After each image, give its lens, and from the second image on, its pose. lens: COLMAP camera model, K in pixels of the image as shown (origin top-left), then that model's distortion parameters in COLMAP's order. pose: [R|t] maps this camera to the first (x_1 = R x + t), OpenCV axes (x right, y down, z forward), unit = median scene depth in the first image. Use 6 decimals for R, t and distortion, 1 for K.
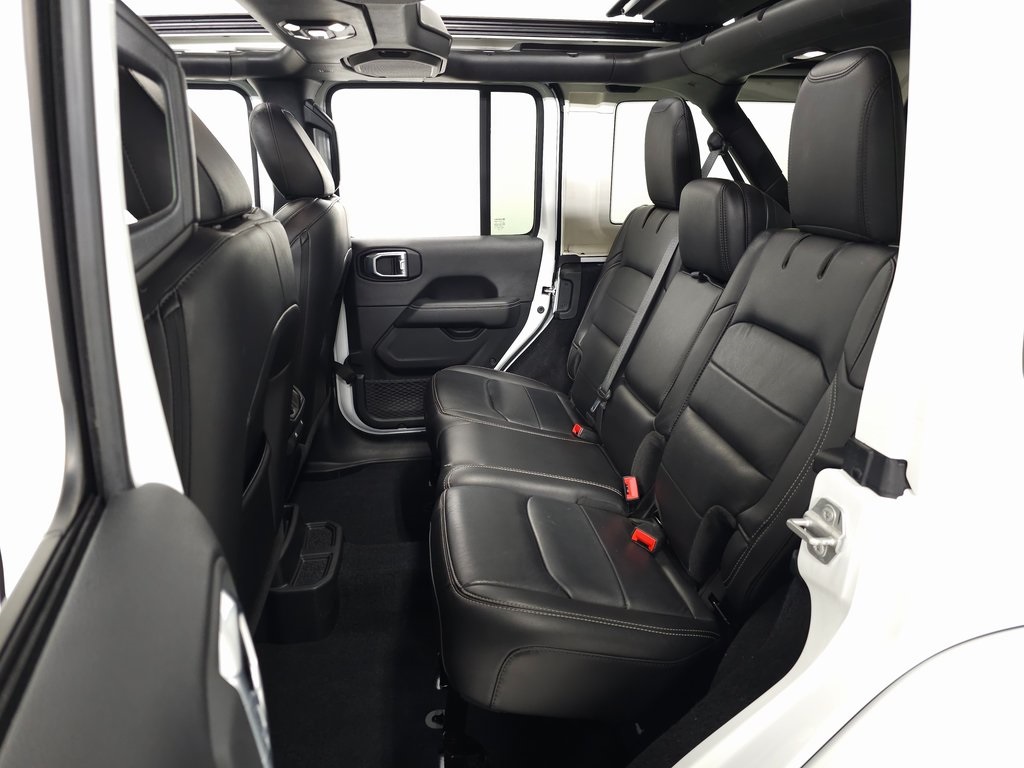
lens RADIAL K [[679.1, 0, 518.0], [0, 679.1, 392.4], [0, 0, 1]] dist [0.042753, -0.043730]
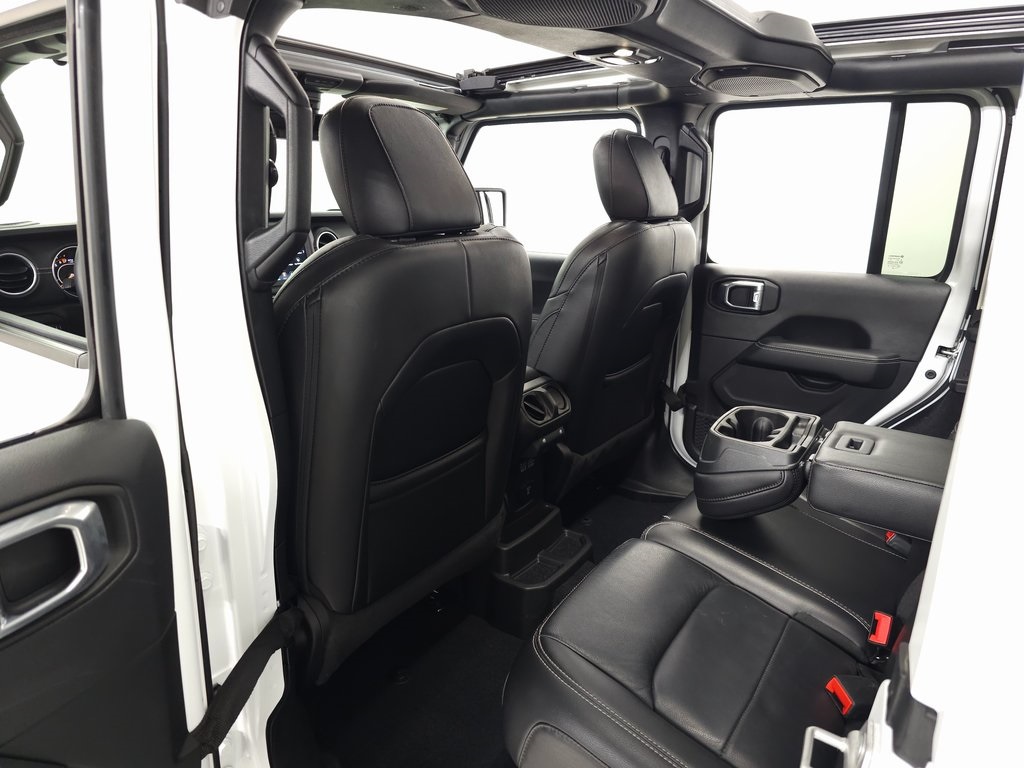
lens RADIAL K [[688.3, 0, 512.0], [0, 688.3, 384.0], [0, 0, 1]] dist [0.046367, -0.044806]
pose [[0.748946, 0.198364, -0.632243, 0.193389], [-0.226394, 0.973325, 0.037194, -0.034699], [0.622756, 0.115280, 0.773877, 0.093846]]
